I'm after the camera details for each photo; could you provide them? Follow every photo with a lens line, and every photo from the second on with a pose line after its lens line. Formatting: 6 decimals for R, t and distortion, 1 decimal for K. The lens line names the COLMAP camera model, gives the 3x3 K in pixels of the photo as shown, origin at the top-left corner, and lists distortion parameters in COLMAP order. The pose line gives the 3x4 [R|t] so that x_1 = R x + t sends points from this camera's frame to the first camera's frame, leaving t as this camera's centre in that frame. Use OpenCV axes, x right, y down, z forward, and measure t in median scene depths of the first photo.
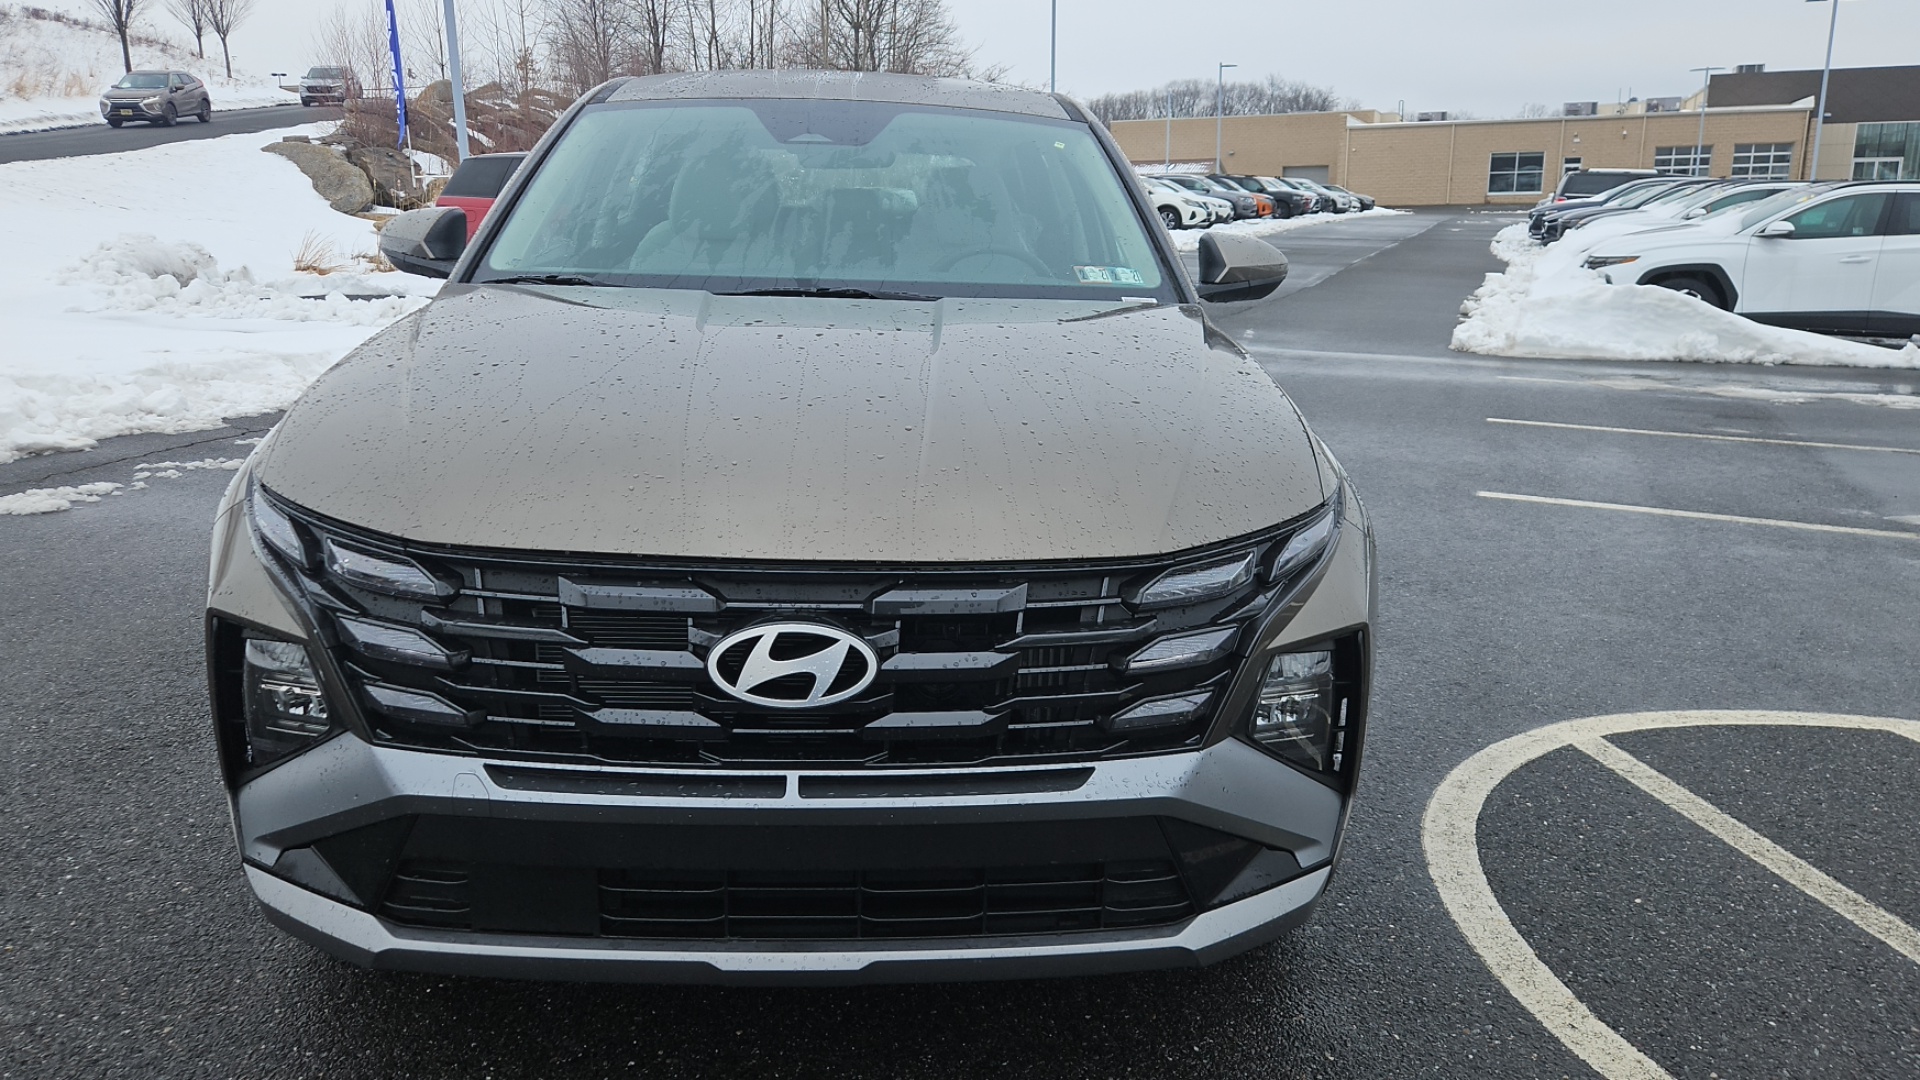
lens RADIAL K [[1364.4, 0, 960.1], [0, 1364.4, 540.7], [0, 0, 1]] dist [0.047450, -0.007236]
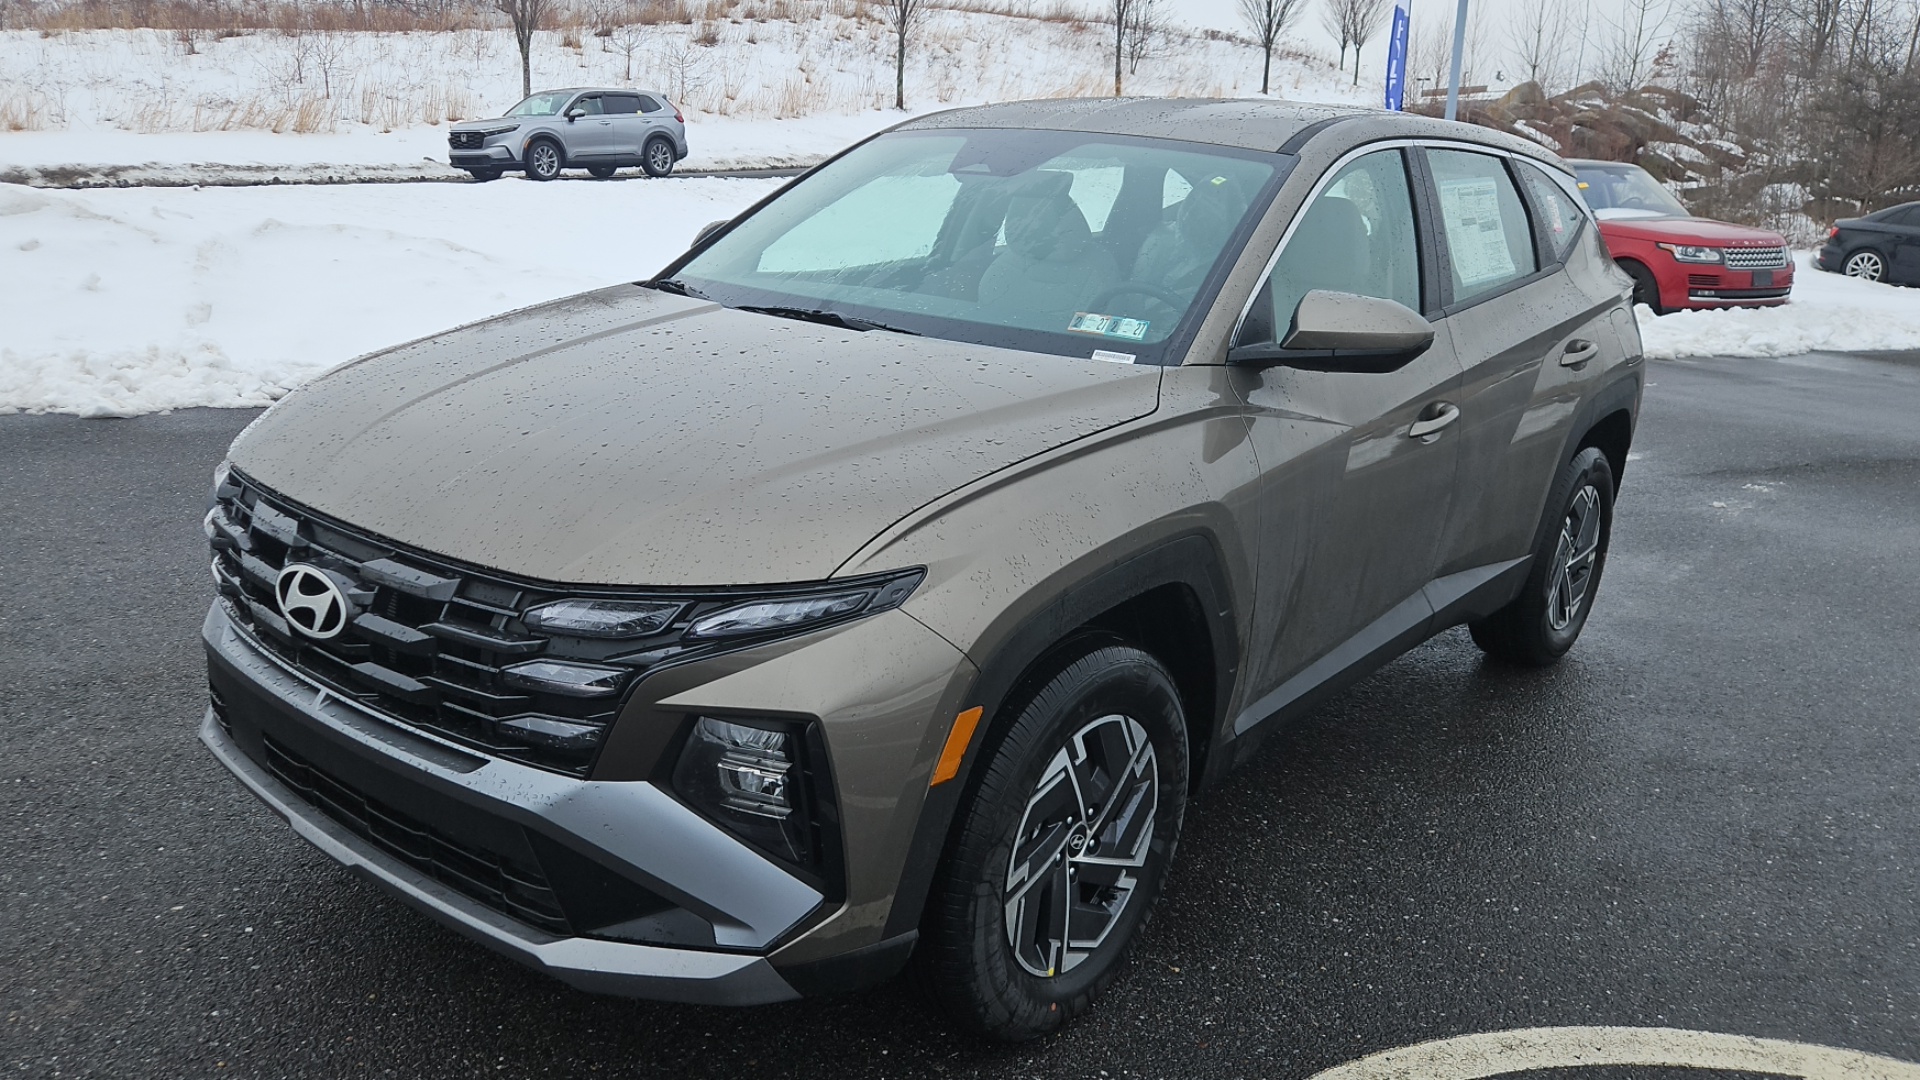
lens RADIAL K [[1364.4, 0, 950.9], [0, 1364.4, 536.6], [0, 0, 1]] dist [0.047450, -0.007236]
pose [[0.752993, 0.193078, -0.629065, 1.041810], [-0.195902, 0.978413, 0.065808, -0.154588], [0.628191, 0.073682, 0.774562, 0.377935]]
